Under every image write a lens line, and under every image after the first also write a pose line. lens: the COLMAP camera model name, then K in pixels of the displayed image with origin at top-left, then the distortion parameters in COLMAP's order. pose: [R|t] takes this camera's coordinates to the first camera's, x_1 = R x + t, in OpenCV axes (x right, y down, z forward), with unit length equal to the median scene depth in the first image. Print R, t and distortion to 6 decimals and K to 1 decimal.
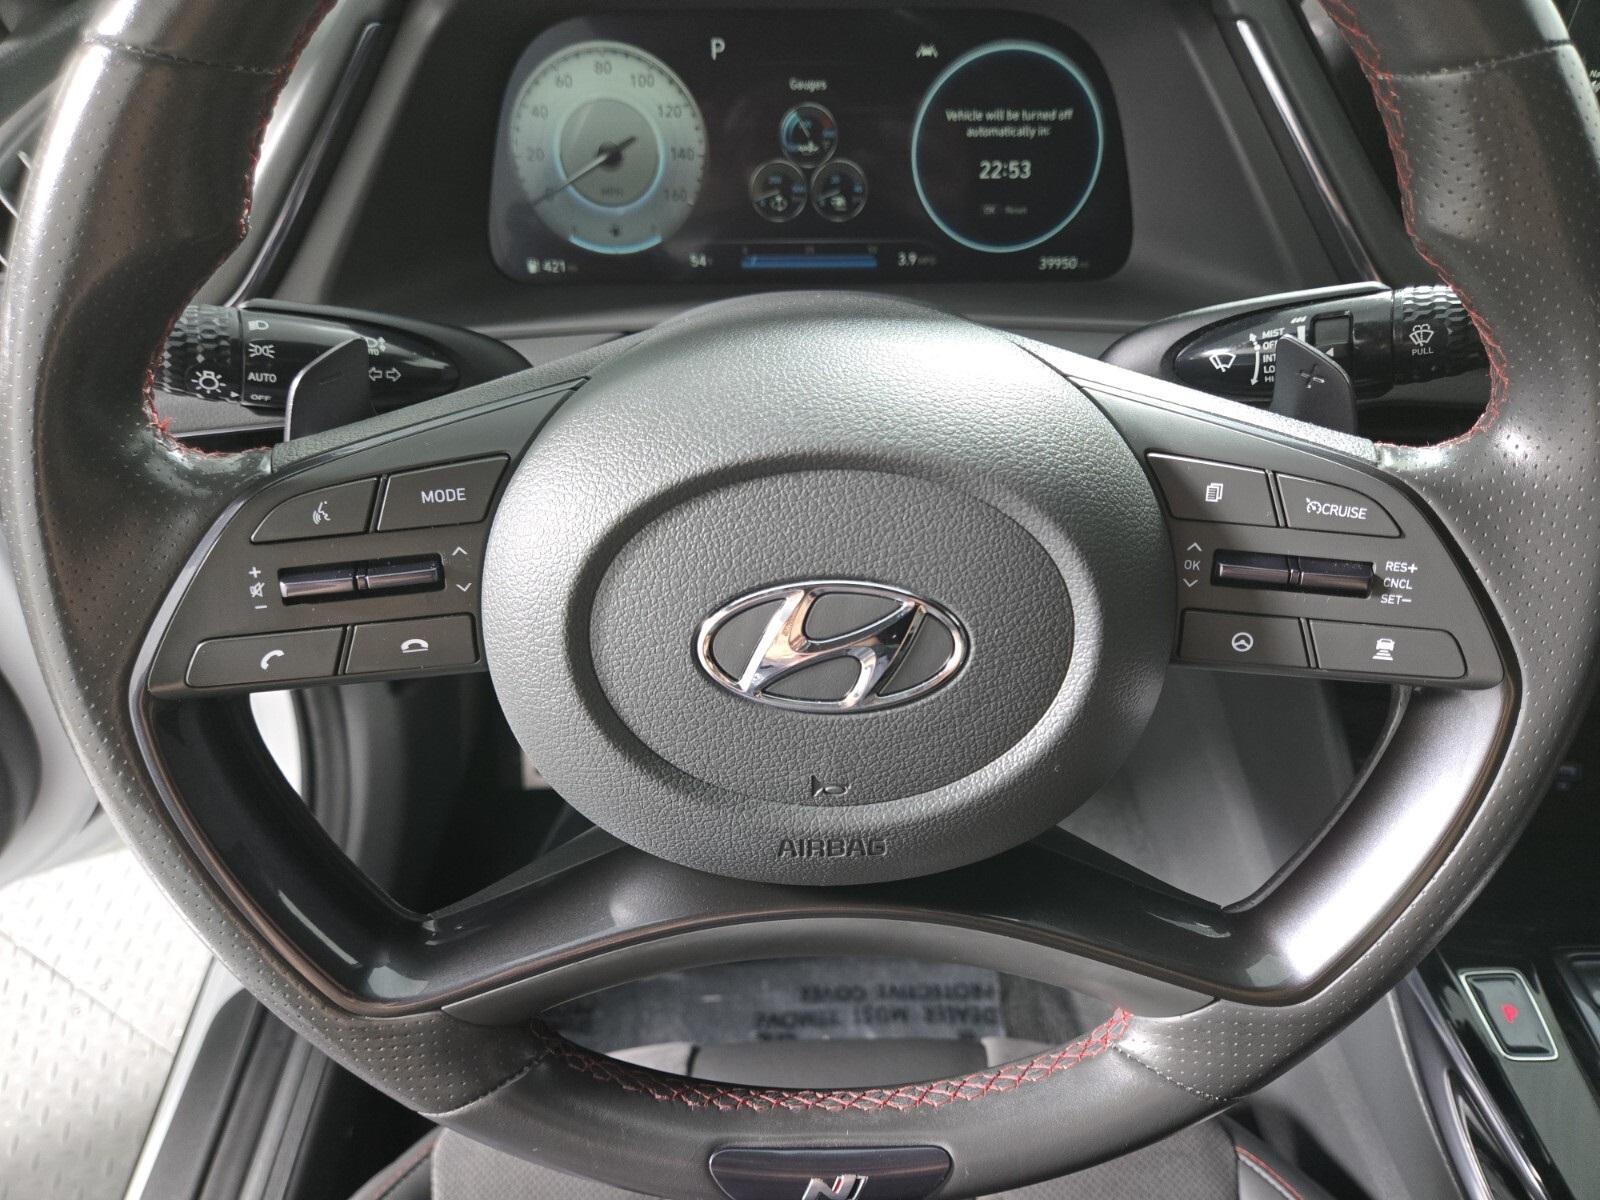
lens RADIAL K [[1118.8, 0, 805.3], [0, 1118.8, 596.6], [0, 0, 1]] dist [0.045217, -0.056128]
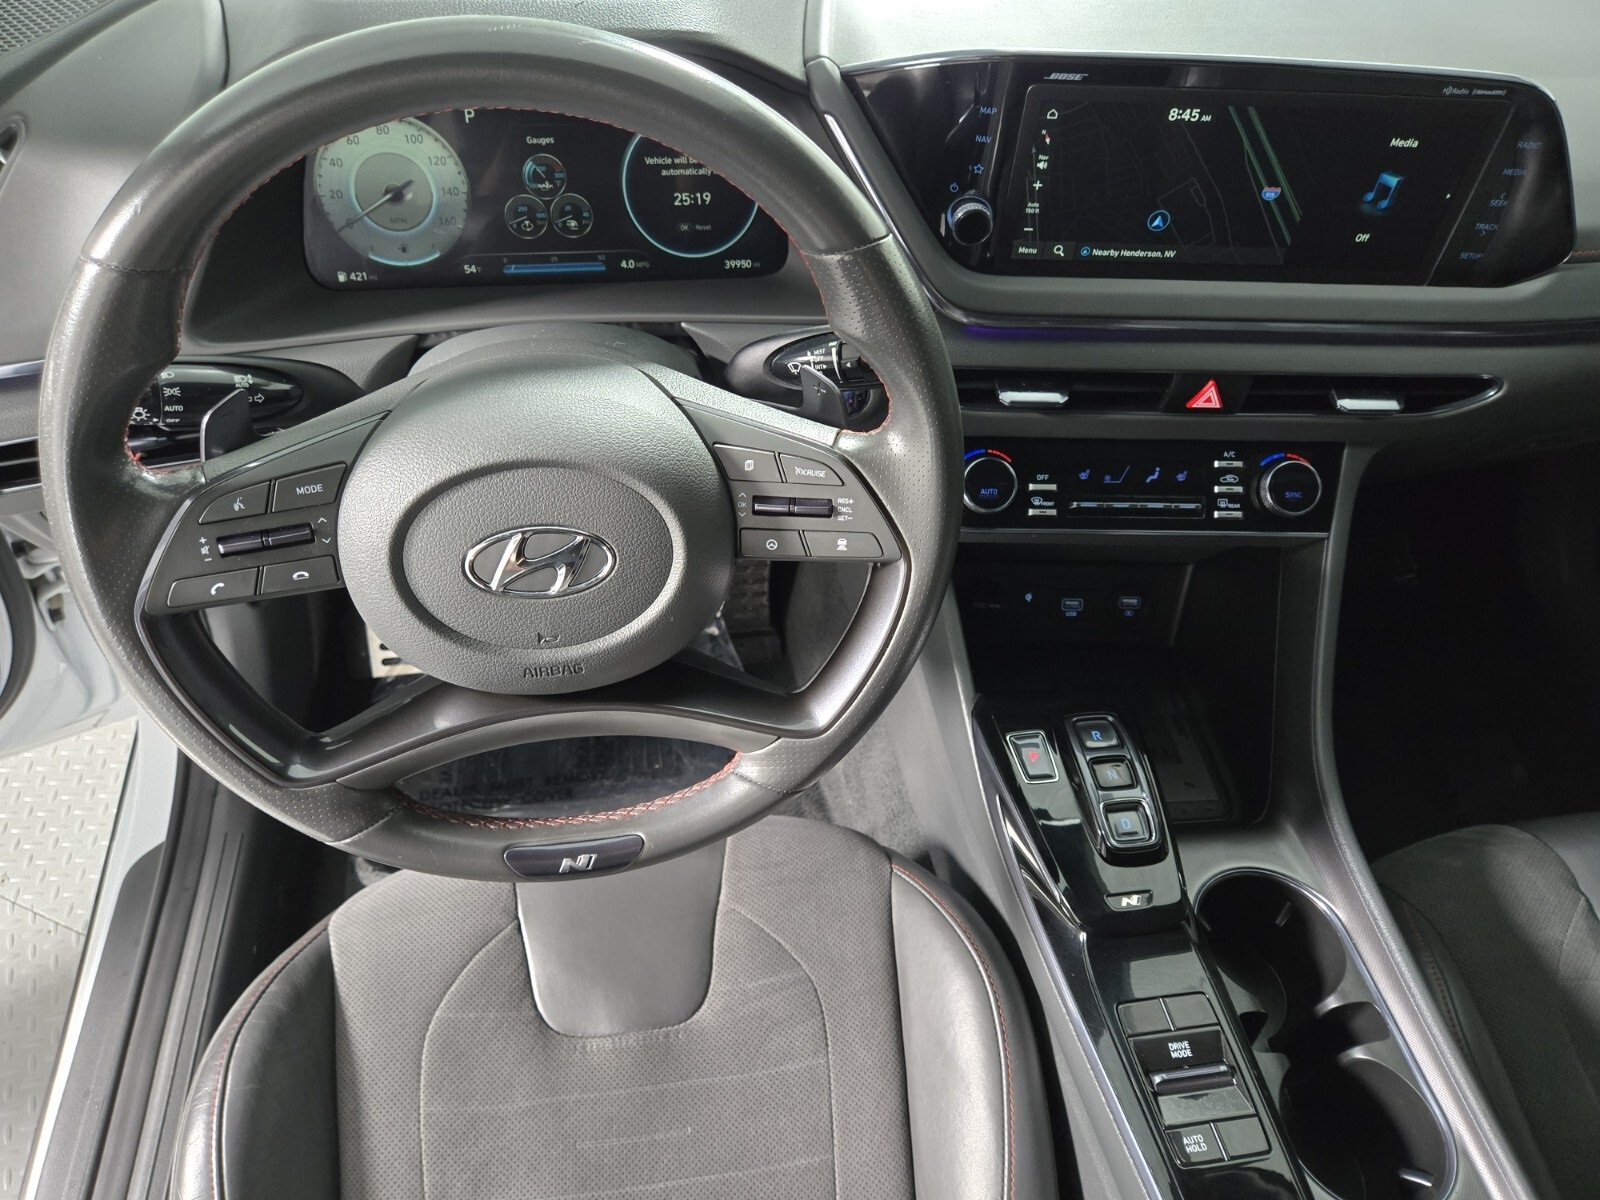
lens RADIAL K [[1118.8, 0, 805.3], [0, 1118.8, 596.6], [0, 0, 1]] dist [0.045217, -0.056128]
pose [[0.989246, -0.067076, 0.129971, 0.198881], [0.052885, 0.992554, 0.109724, -0.074347], [-0.136363, -0.101671, 0.985428, -0.836139]]
